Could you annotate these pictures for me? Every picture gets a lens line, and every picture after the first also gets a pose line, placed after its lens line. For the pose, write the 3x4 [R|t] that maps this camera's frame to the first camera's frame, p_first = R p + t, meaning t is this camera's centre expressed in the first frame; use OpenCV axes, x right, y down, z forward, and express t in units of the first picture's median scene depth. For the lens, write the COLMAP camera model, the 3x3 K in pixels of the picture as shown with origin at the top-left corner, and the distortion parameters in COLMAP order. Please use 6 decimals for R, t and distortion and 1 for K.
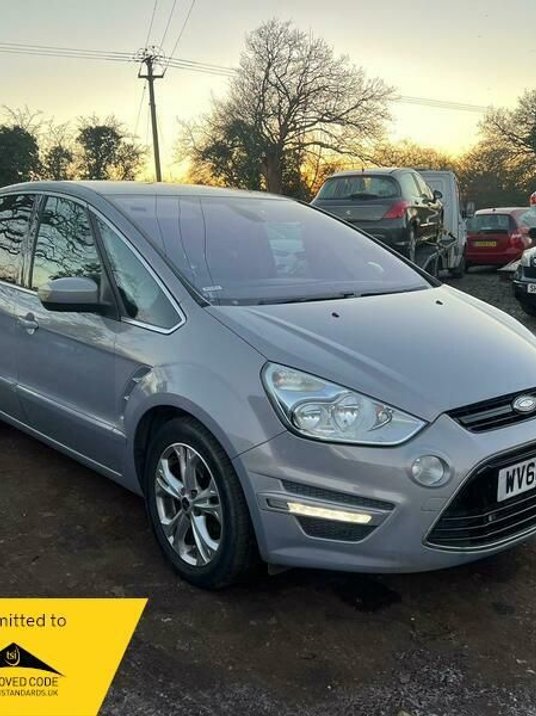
lens RADIAL K [[784.1, 0, 268.0], [0, 784.1, 358.0], [0, 0, 1]] dist [-0.058533, -0.015051]
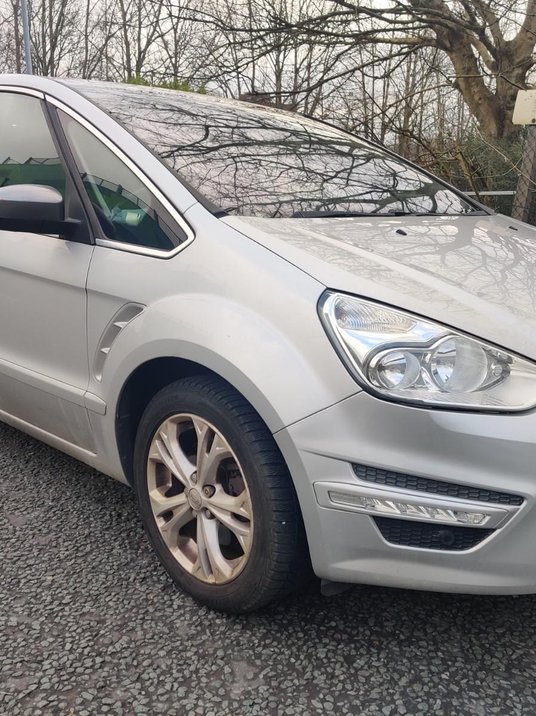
lens RADIAL K [[784.1, 0, 268.0], [0, 784.1, 358.0], [0, 0, 1]] dist [-0.058533, -0.015051]
pose [[0.997582, -0.008863, 0.068926, -0.097711], [0.006145, 0.999199, 0.039546, 0.036490], [-0.069221, -0.039027, 0.996838, 0.324842]]
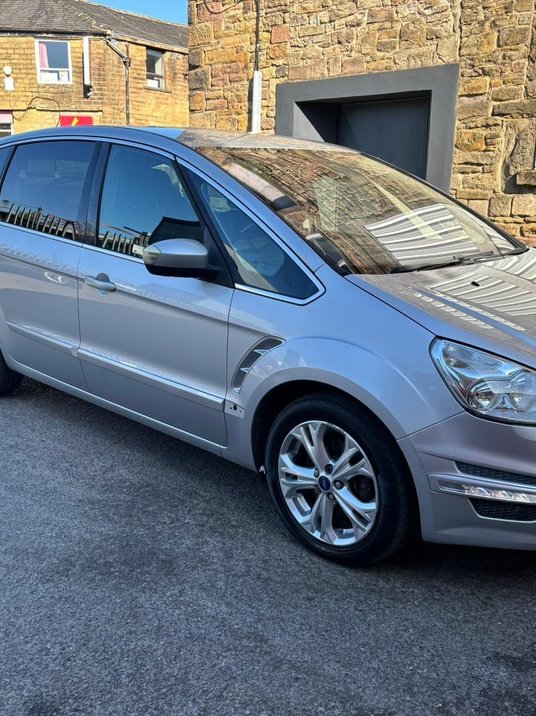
lens RADIAL K [[784.1, 0, 268.0], [0, 784.1, 358.0], [0, 0, 1]] dist [-0.058533, -0.015051]
pose [[0.994780, -0.016739, 0.100656, -0.298590], [0.007731, 0.995981, 0.089229, -0.057558], [-0.101745, -0.087985, 0.990912, 0.077817]]
